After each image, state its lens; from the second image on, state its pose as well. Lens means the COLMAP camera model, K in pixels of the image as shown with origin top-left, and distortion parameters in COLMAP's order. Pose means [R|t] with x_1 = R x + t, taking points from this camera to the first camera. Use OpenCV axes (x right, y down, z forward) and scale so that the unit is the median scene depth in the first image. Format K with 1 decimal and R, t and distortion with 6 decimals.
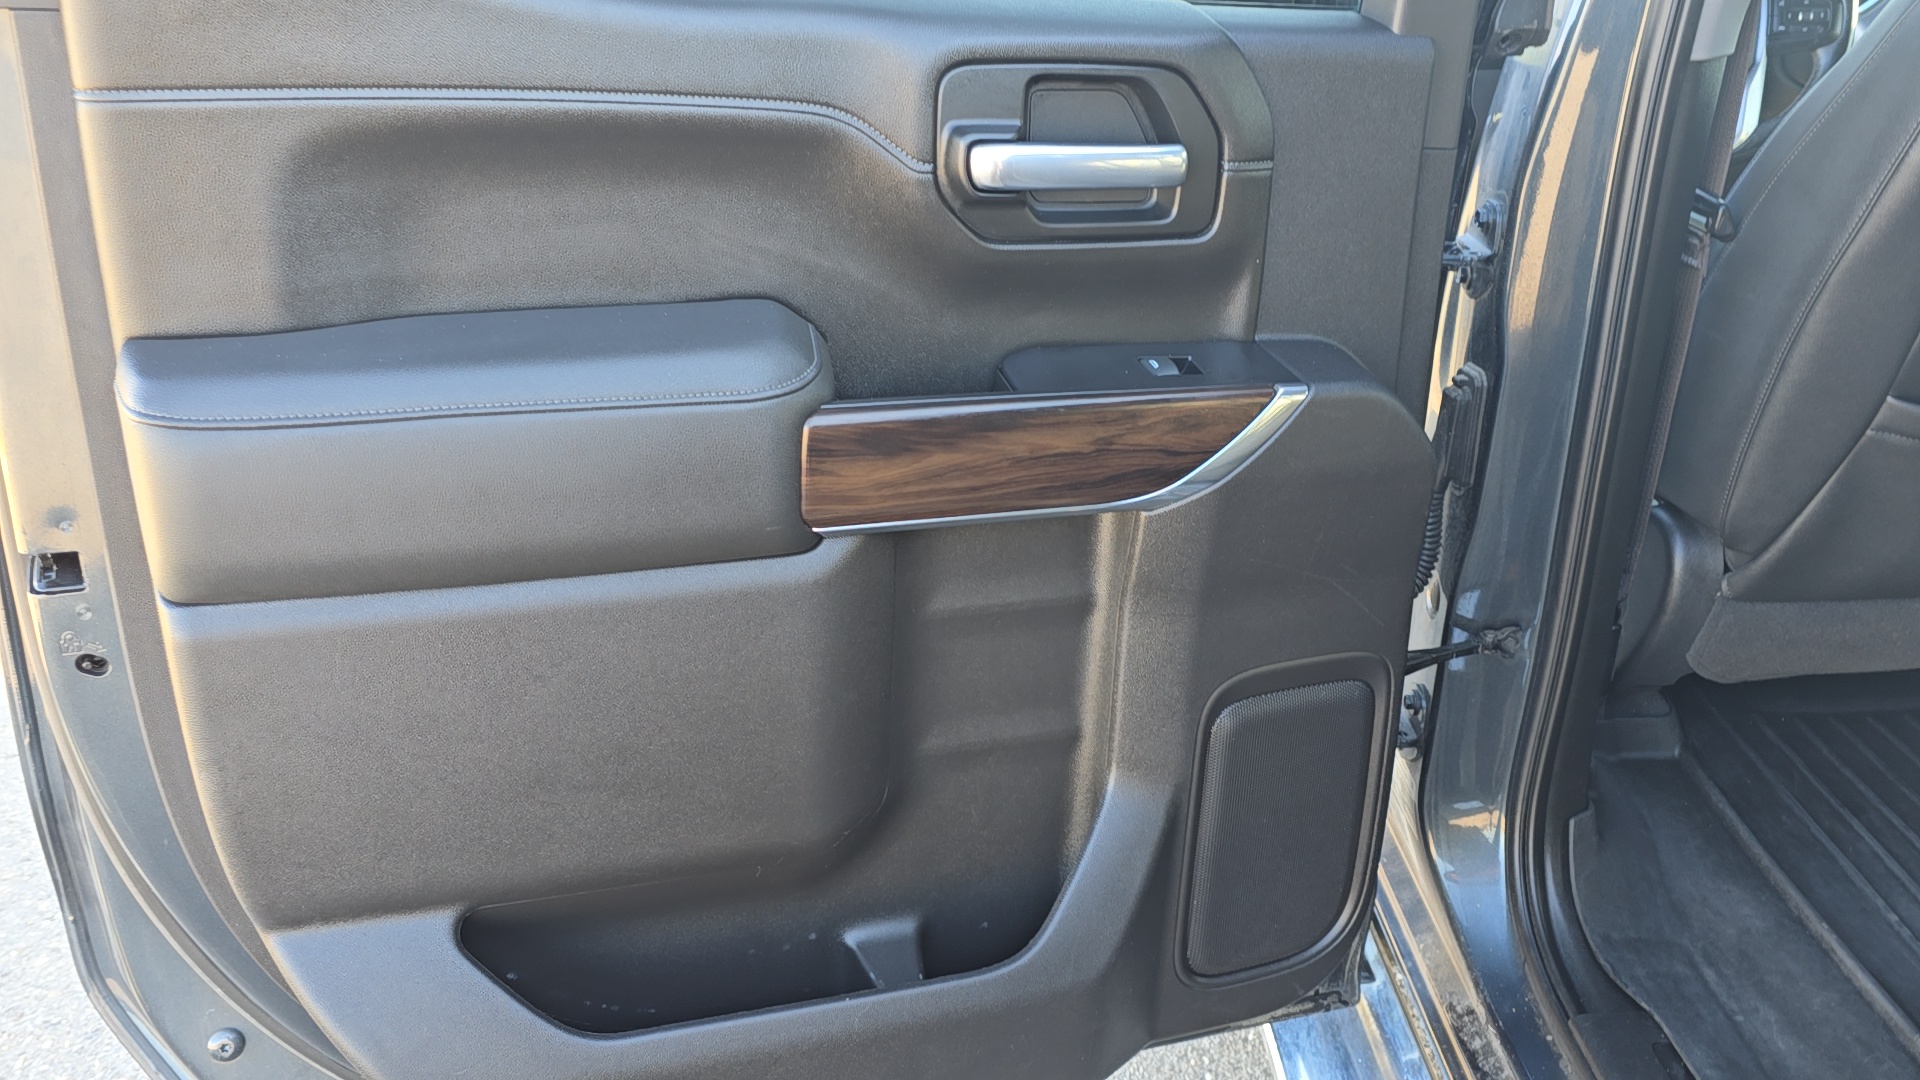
lens RADIAL K [[1671.4, 0, 965.8], [0, 1671.4, 500.9], [0, 0, 1]] dist [0.007887, 0.003434]
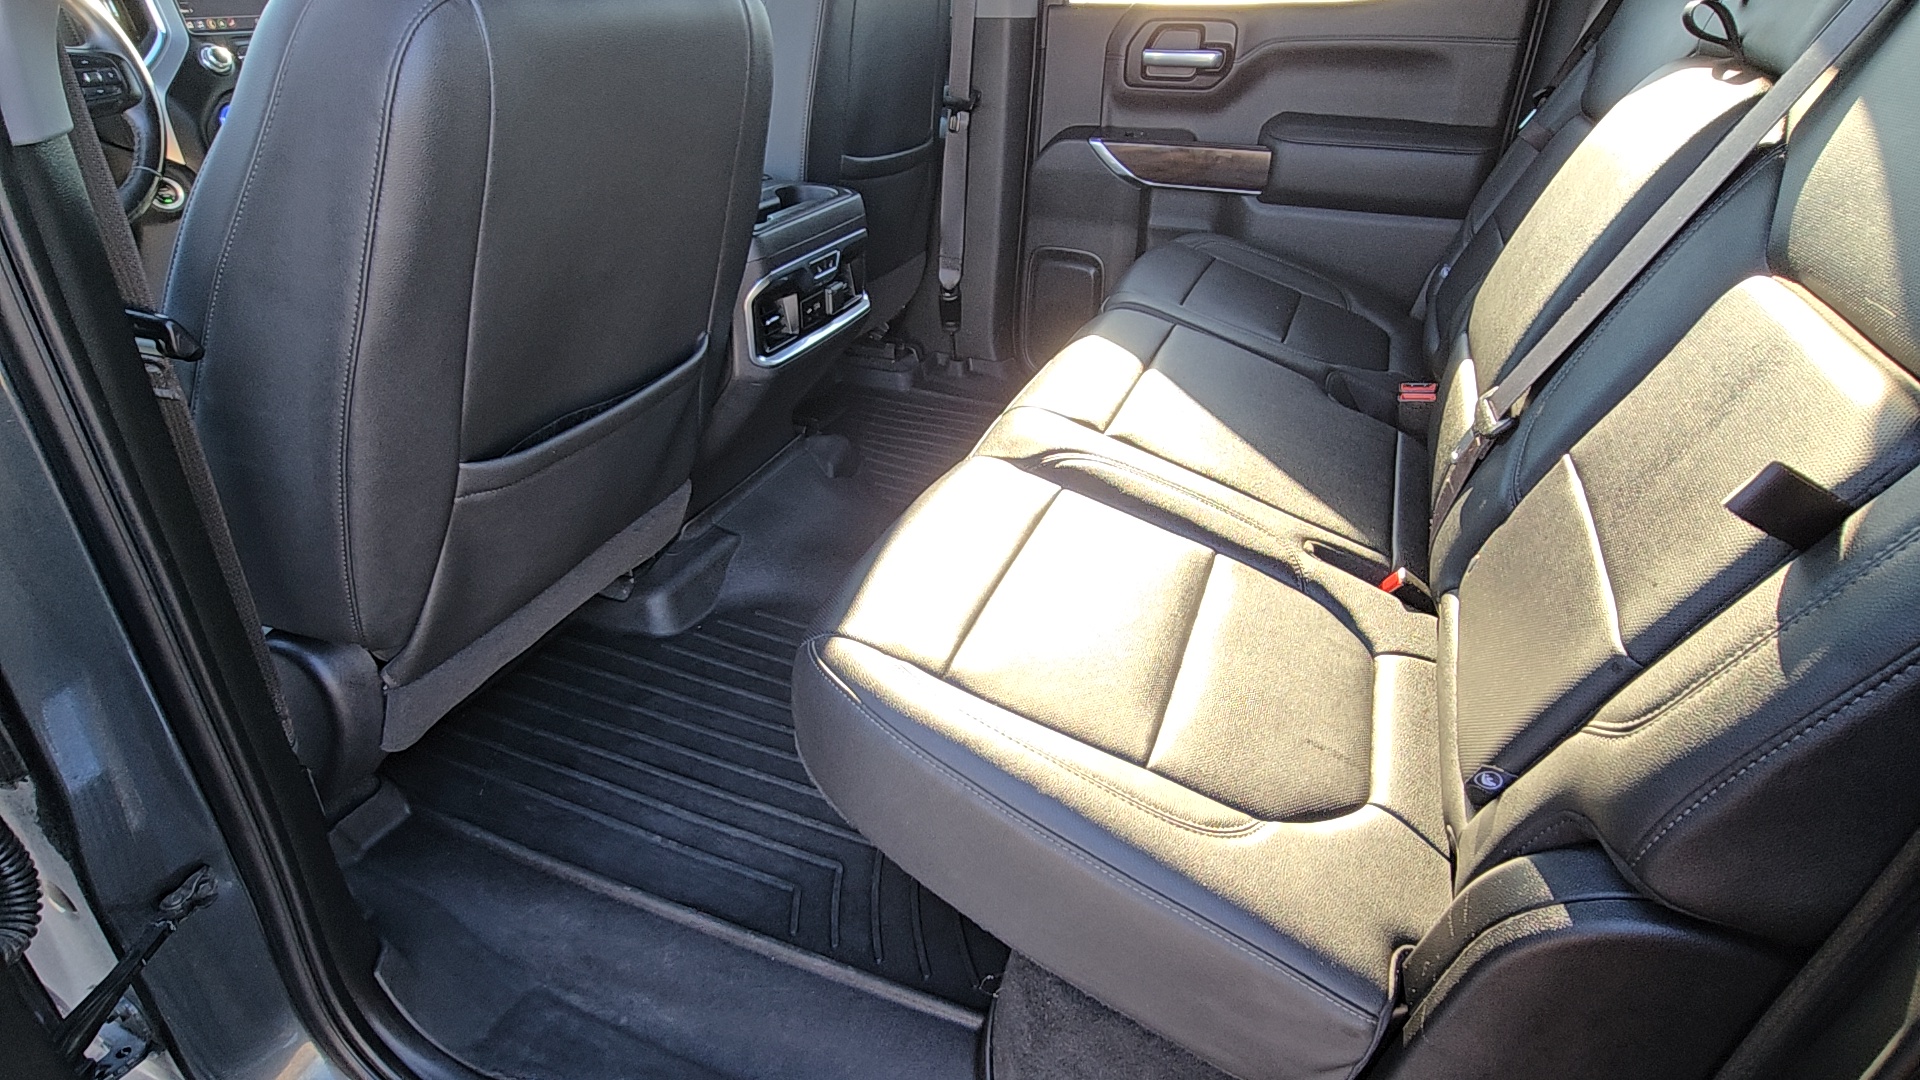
lens RADIAL K [[975.4, 0, 975.4], [0, 975.4, 548.7], [0, 0, 1]] dist [0.001660, 0.000902]
pose [[0.391024, -0.456206, 0.799360, 0.169514], [0.311956, 0.882794, 0.351223, -0.119631], [-0.865900, 0.112029, 0.487510, 0.426481]]
